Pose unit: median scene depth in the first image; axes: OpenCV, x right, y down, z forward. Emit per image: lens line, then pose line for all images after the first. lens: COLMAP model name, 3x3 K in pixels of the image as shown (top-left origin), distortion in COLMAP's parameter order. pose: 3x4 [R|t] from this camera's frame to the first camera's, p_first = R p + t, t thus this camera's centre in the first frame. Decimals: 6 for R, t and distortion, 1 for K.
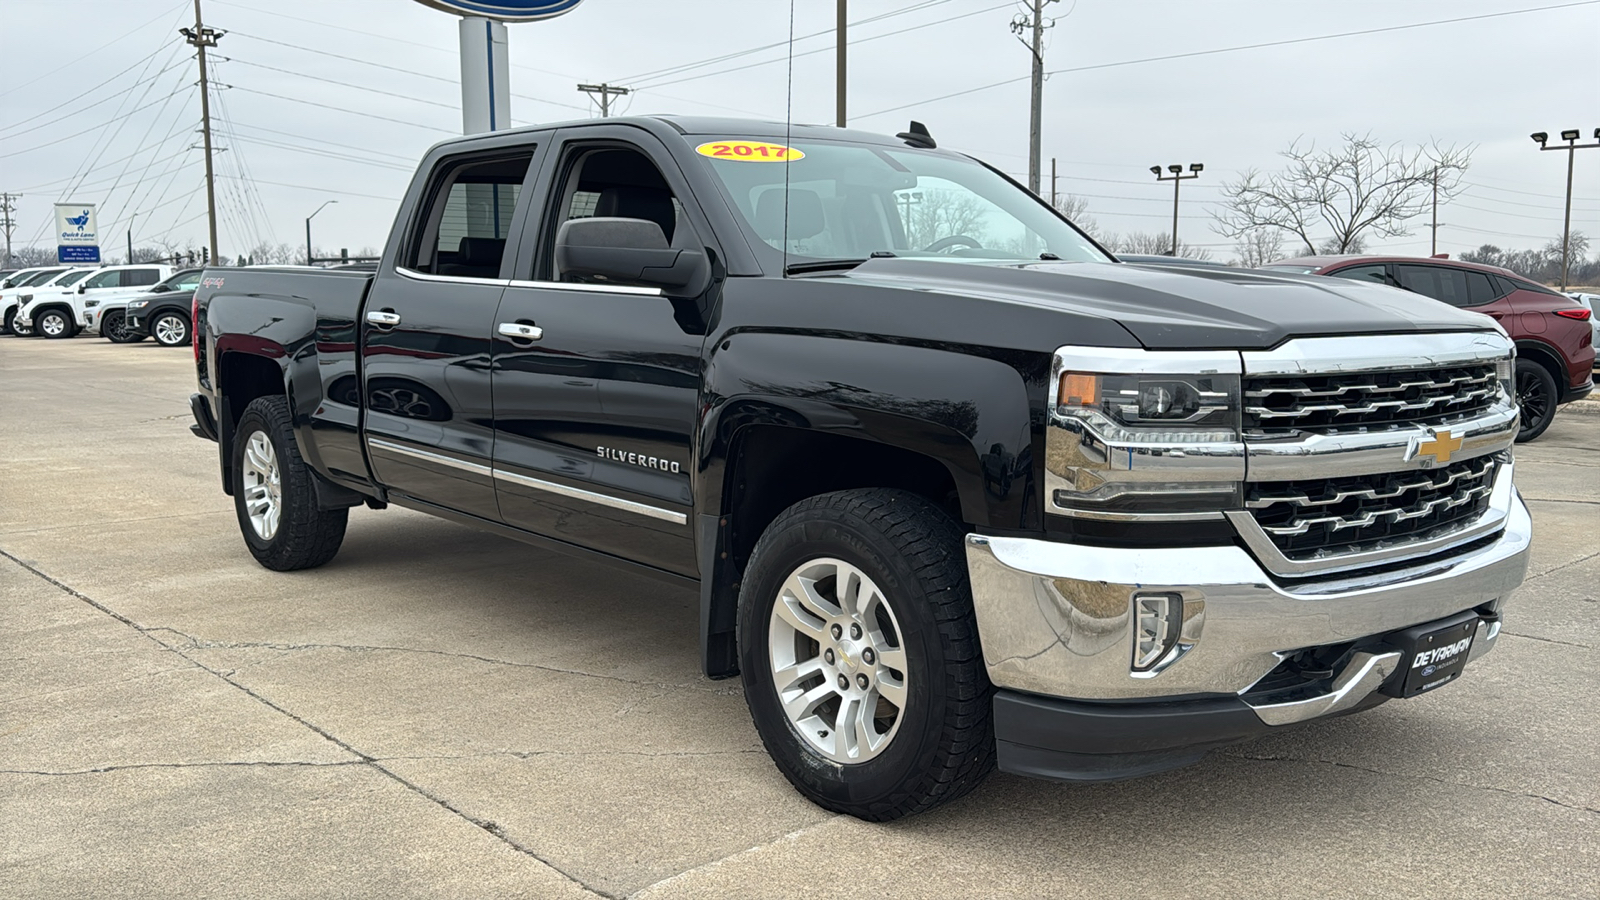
lens RADIAL K [[1360.9, 0, 792.6], [0, 1360.9, 450.0], [0, 0, 1]] dist [0.137636, -0.260065]
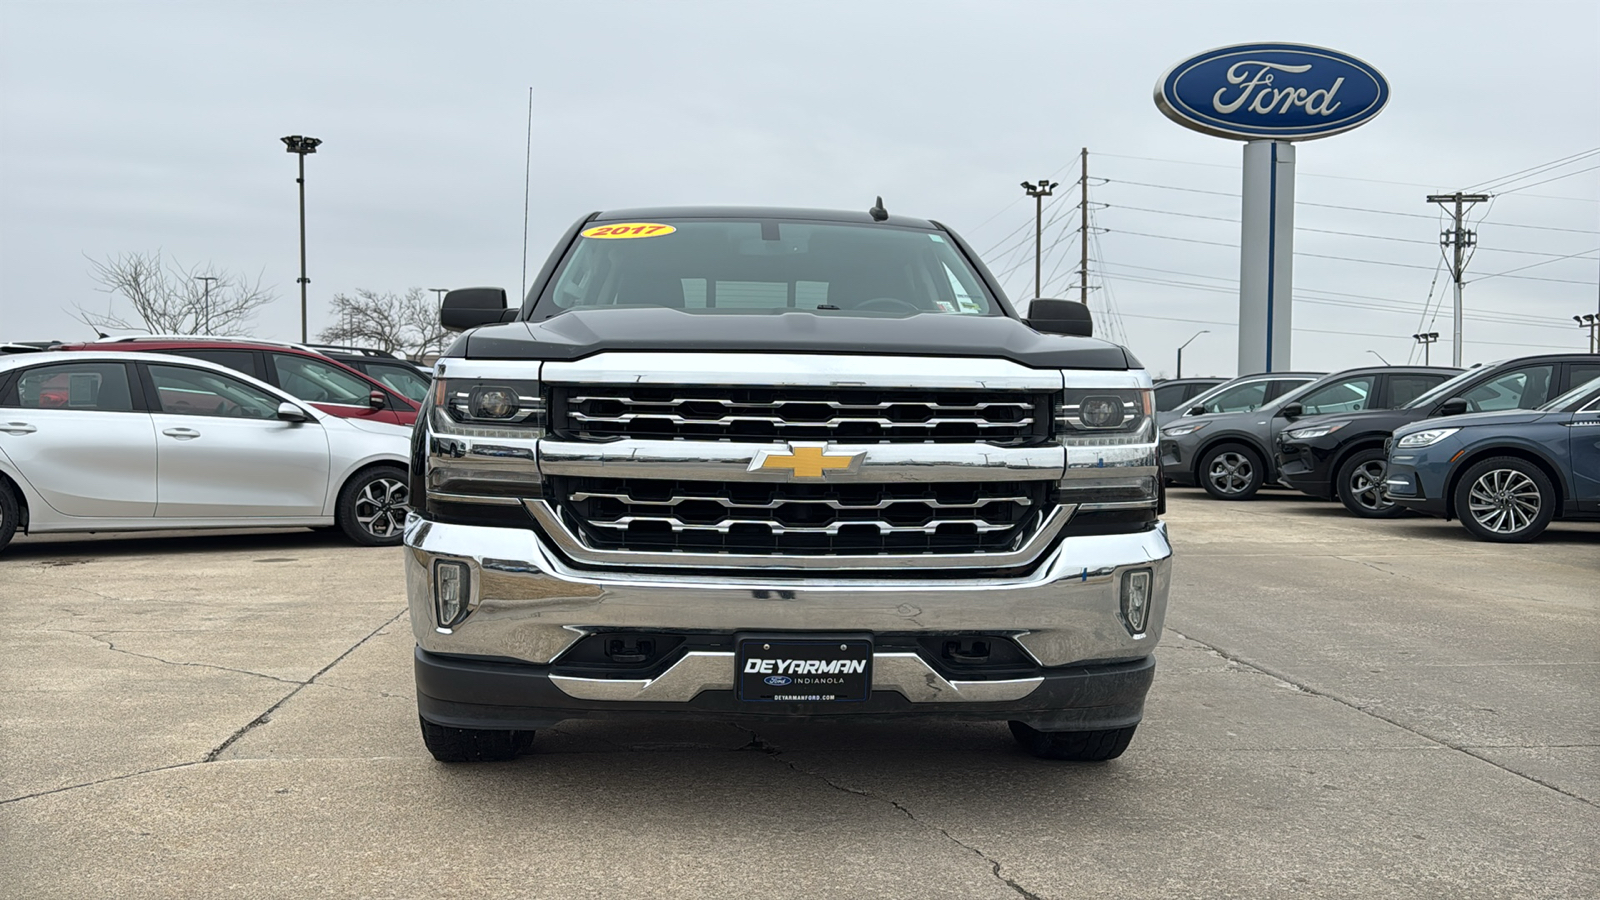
lens RADIAL K [[1360.4, 0, 800.0], [0, 1360.4, 450.0], [0, 0, 1]] dist [0.160550, -0.311574]
pose [[0.804042, 0.022116, -0.594161, 0.104903], [-0.077965, 0.994601, -0.068484, 0.005738], [0.589438, 0.101388, 0.801426, 0.018391]]
